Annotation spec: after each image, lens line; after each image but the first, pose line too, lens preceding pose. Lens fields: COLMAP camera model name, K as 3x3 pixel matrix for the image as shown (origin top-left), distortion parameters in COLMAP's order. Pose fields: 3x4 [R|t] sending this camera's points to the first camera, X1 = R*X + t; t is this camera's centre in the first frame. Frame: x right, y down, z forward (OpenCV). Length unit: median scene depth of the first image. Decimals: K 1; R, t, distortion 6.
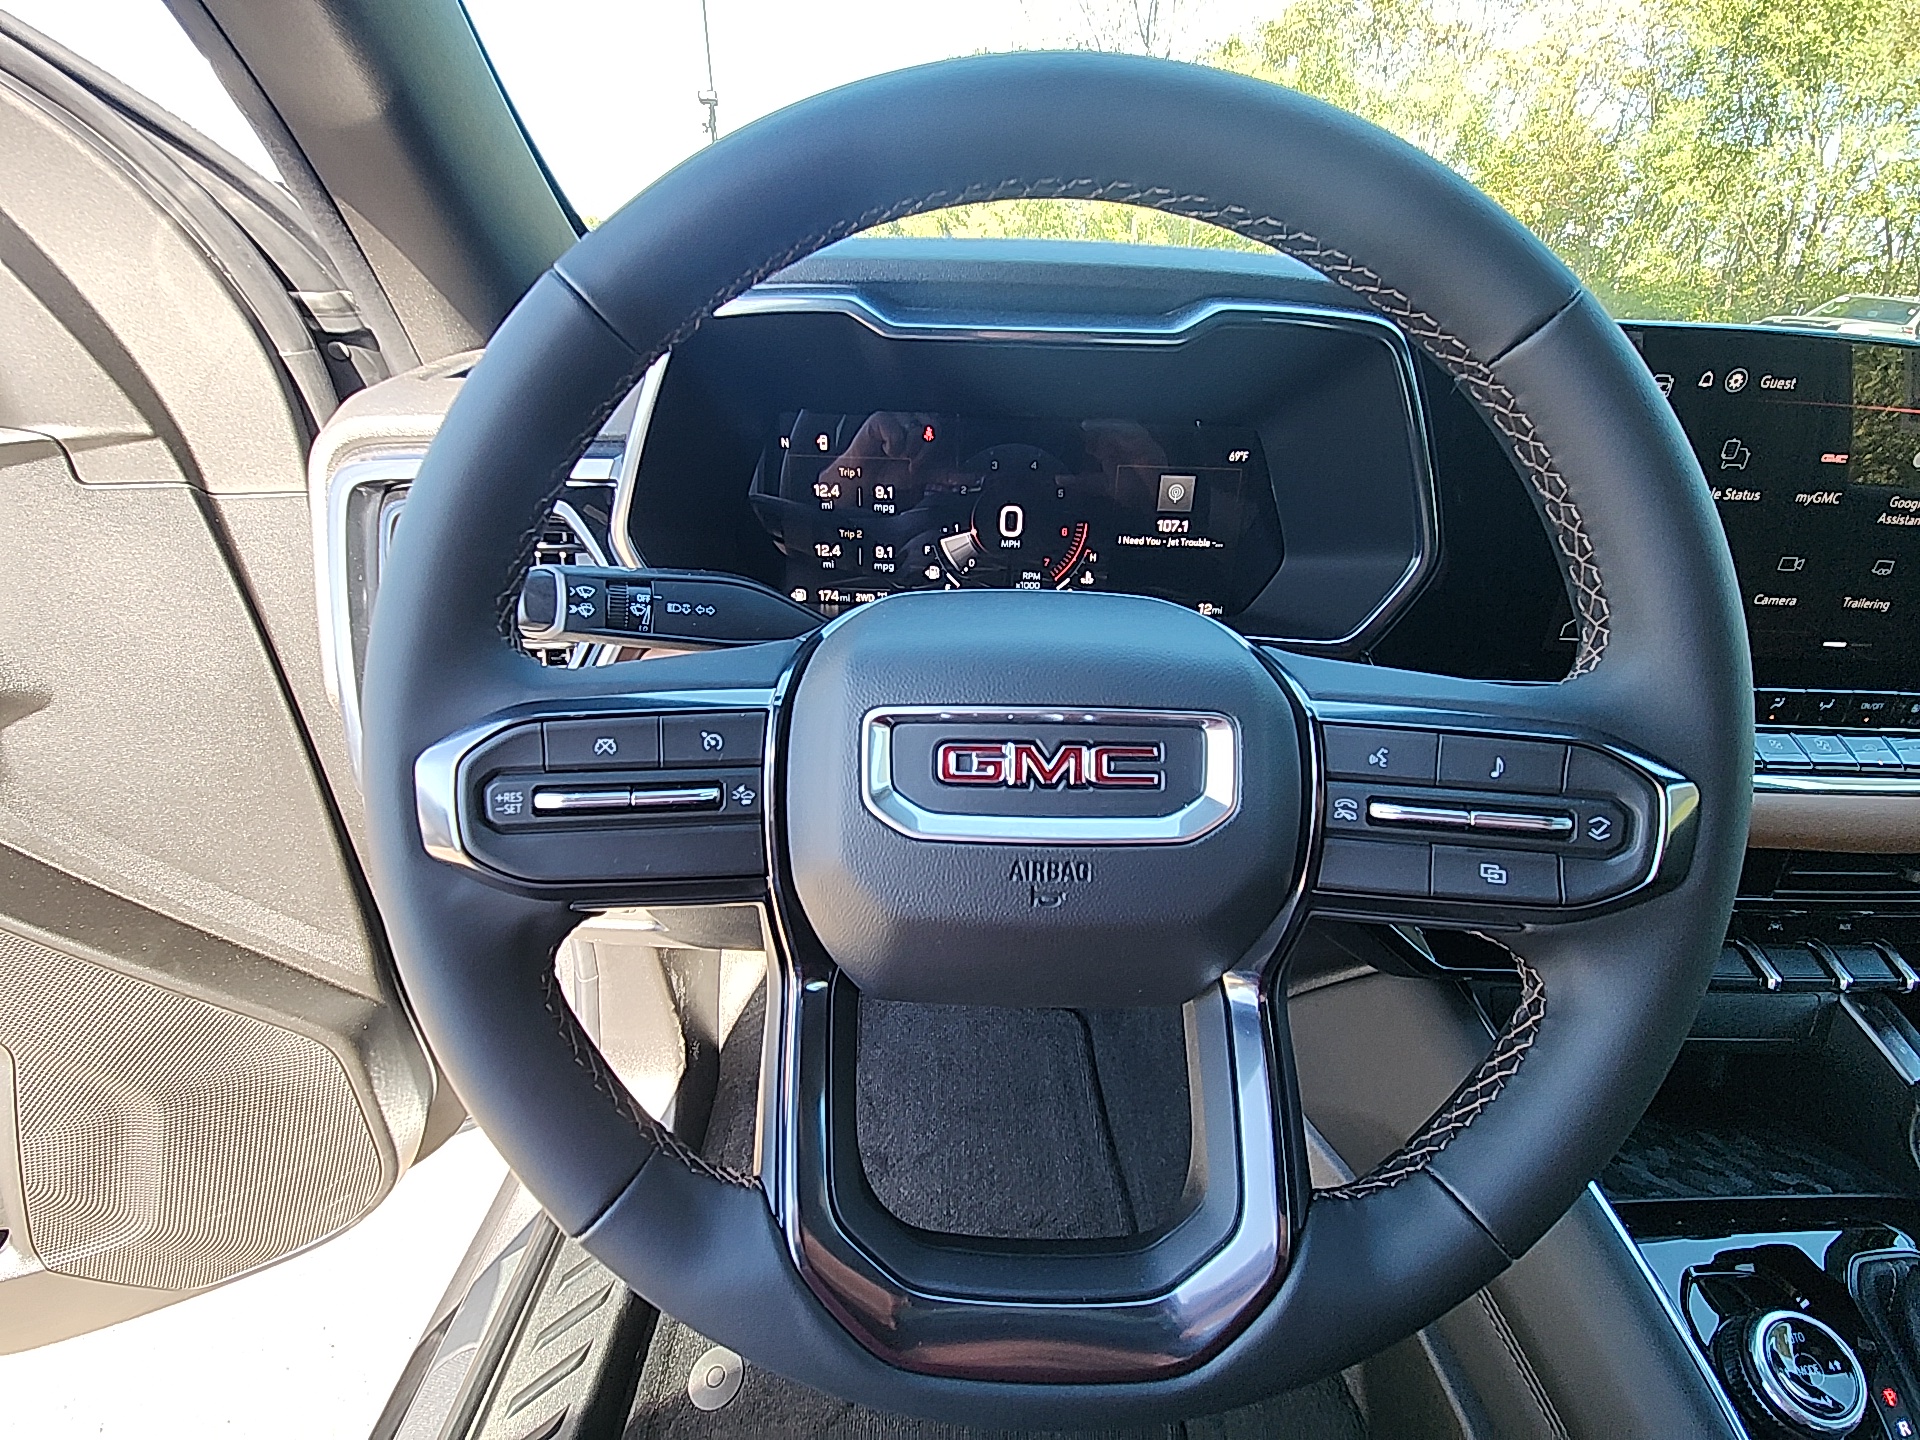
lens RADIAL K [[773.9, 0, 955.1], [0, 773.9, 704.7], [0, 0, 1]] dist [0.009379, -0.006915]
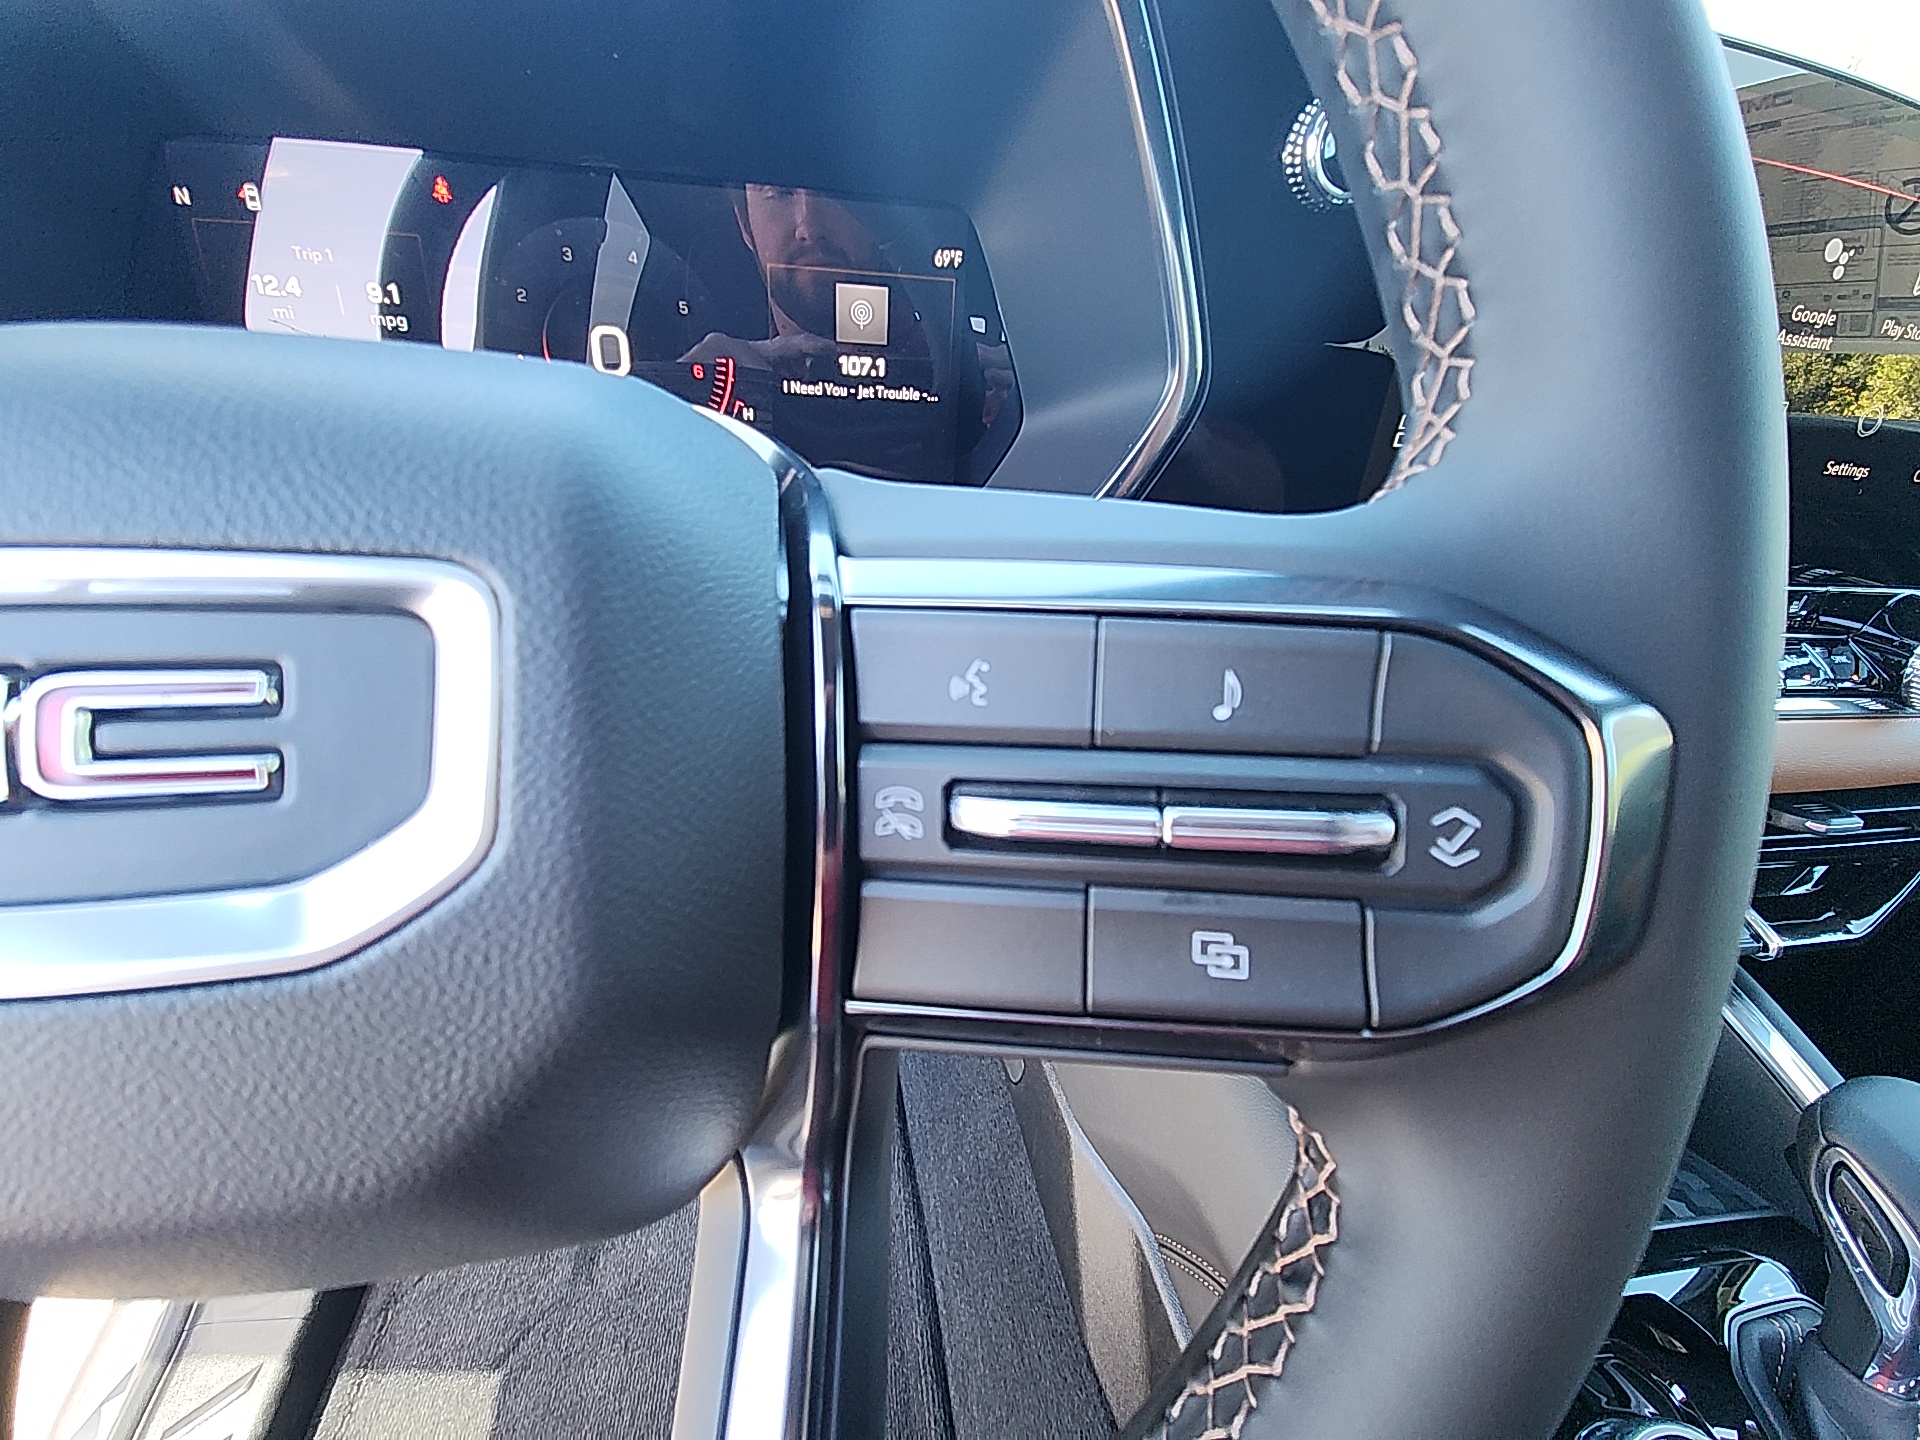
lens RADIAL K [[774.1, 0, 953.6], [0, 774.1, 706.9], [0, 0, 1]] dist [0.003277, 0.000203]
pose [[0.986367, -0.042257, 0.159042, 0.462774], [0.032954, 0.997613, 0.060683, 0.054075], [-0.161227, -0.054615, 0.985405, 0.586310]]
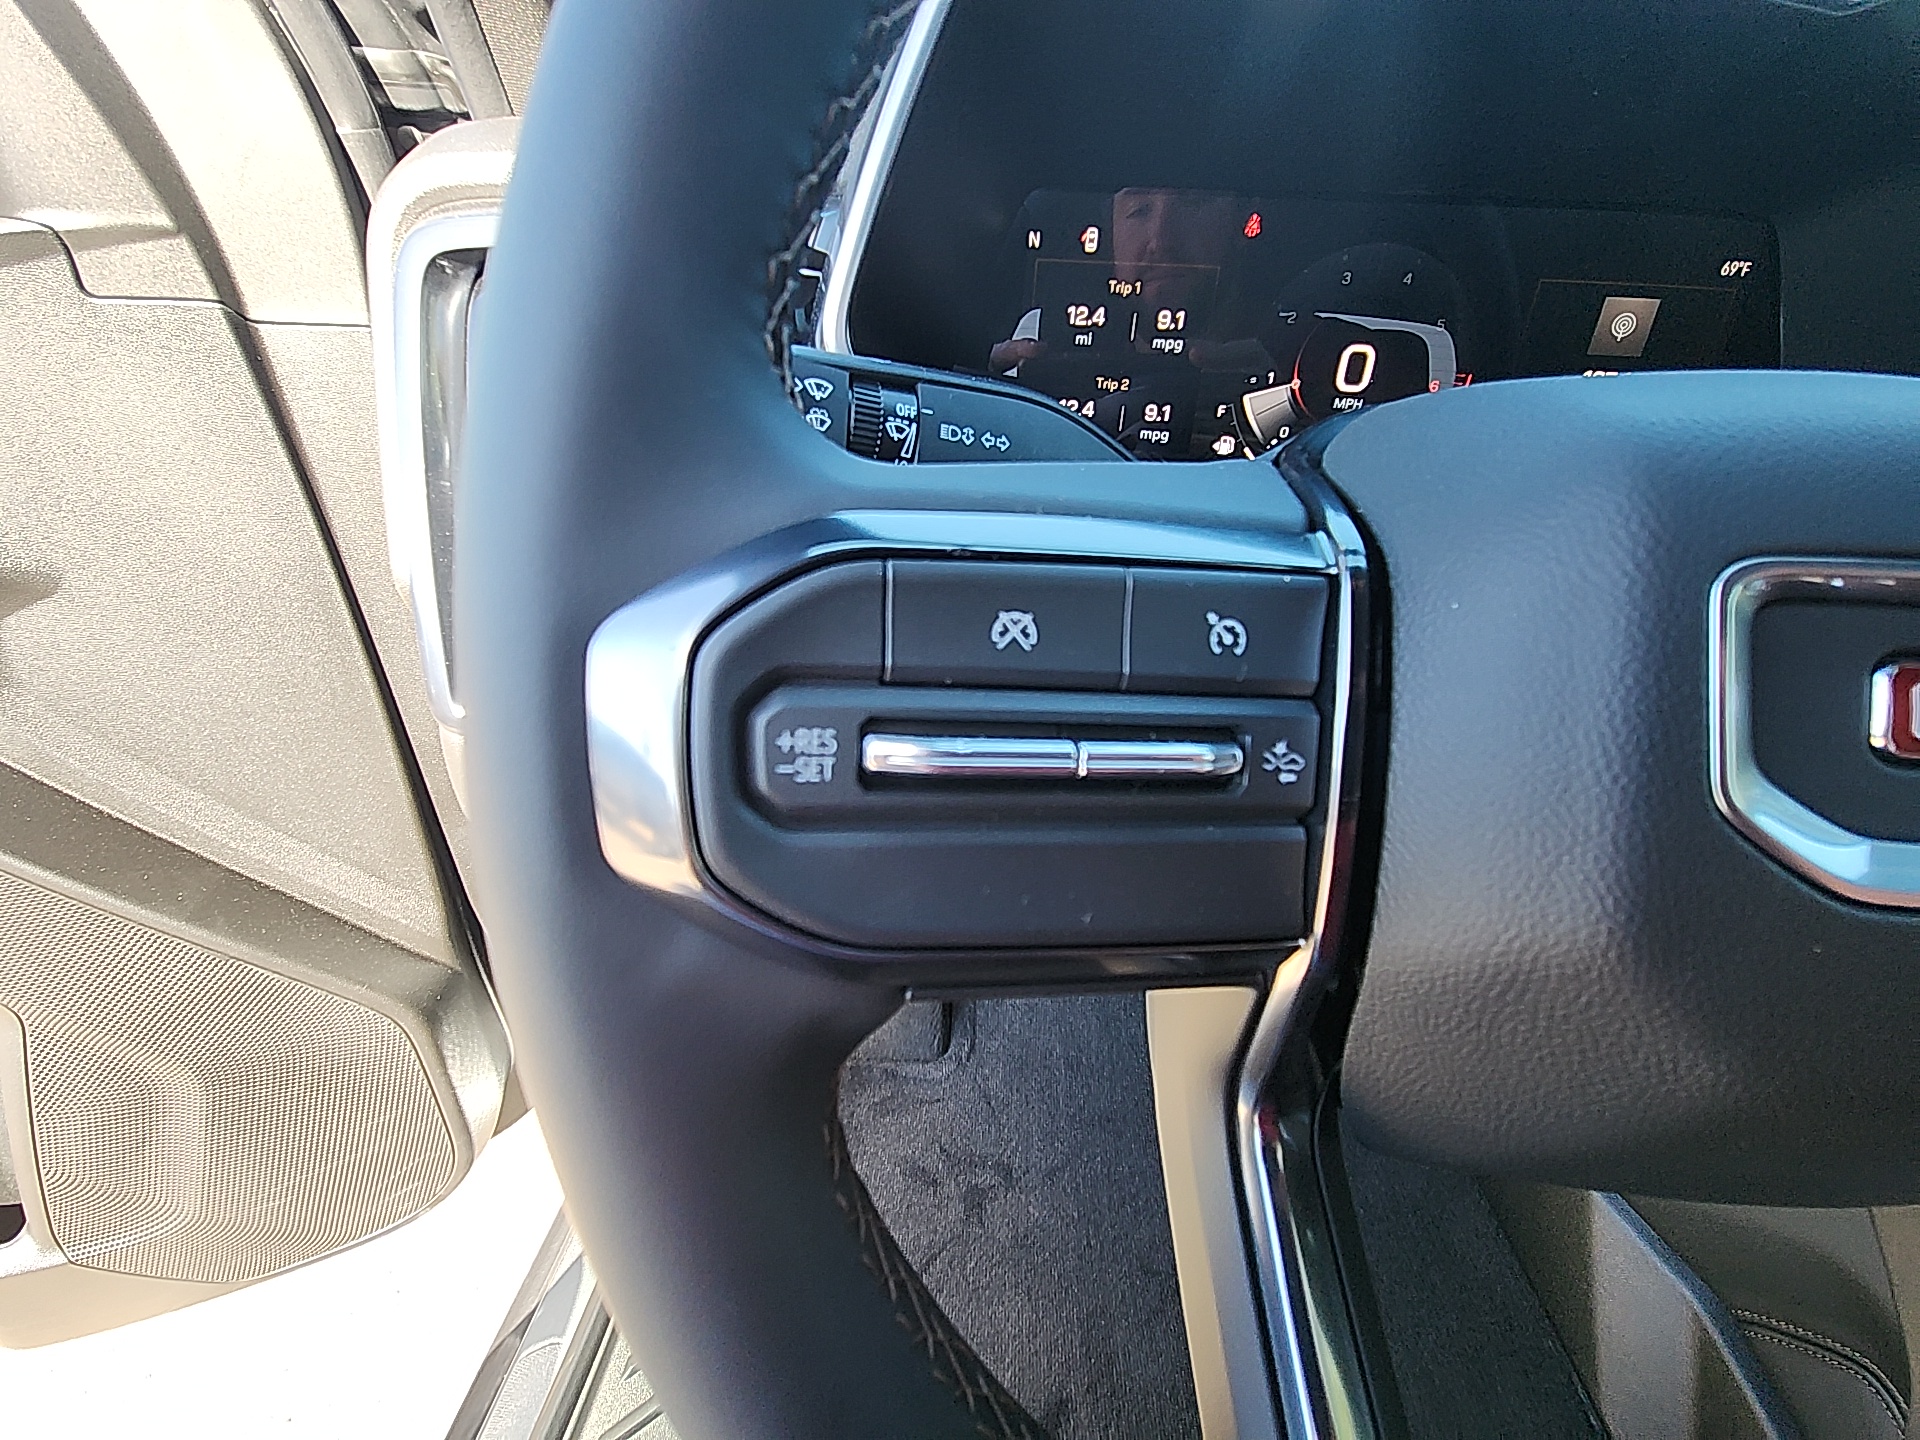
lens RADIAL K [[773.9, 0, 954.9], [0, 773.9, 704.9], [0, 0, 1]] dist [0.009379, -0.006915]
pose [[0.997152, 0.046811, -0.059129, -0.434931], [-0.043569, 0.997536, 0.054992, 0.068715], [0.061557, -0.052259, 0.996734, 0.553392]]
